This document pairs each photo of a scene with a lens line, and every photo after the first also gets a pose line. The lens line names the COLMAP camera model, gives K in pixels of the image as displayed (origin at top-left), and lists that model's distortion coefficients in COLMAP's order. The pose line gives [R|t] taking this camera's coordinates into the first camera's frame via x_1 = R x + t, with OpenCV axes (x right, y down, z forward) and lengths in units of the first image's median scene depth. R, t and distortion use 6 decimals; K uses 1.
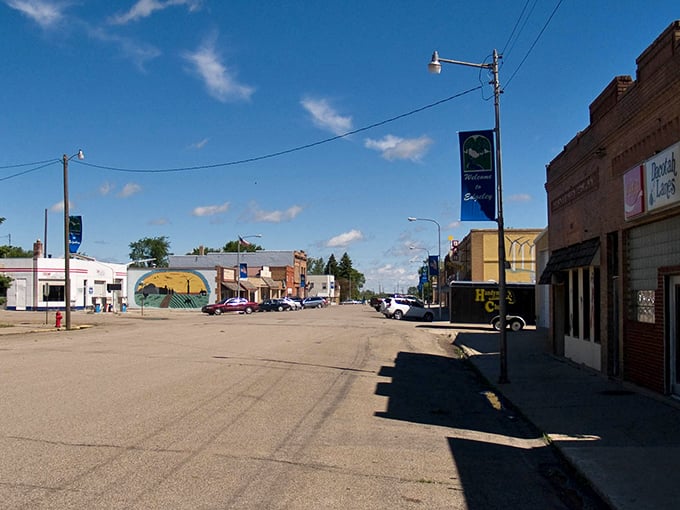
lens RADIAL K [[903.9, 0, 339.9], [0, 903.9, 255.1], [0, 0, 1]] dist [-0.164054, 0.000000]
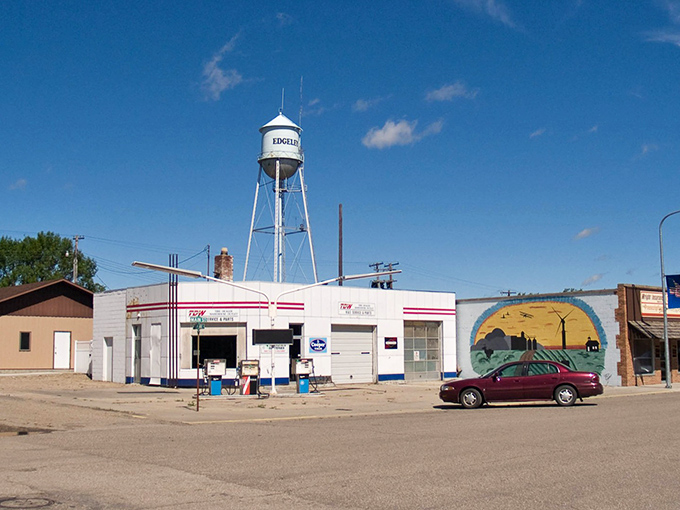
lens RADIAL K [[903.9, 0, 340.0], [0, 903.9, 255.0], [0, 0, 1]] dist [-0.164054, 0.000000]
pose [[0.731025, -0.078549, -0.677815, 0.063297], [0.037082, 0.996457, -0.075483, 0.025484], [0.681343, 0.030045, 0.731348, 0.582730]]
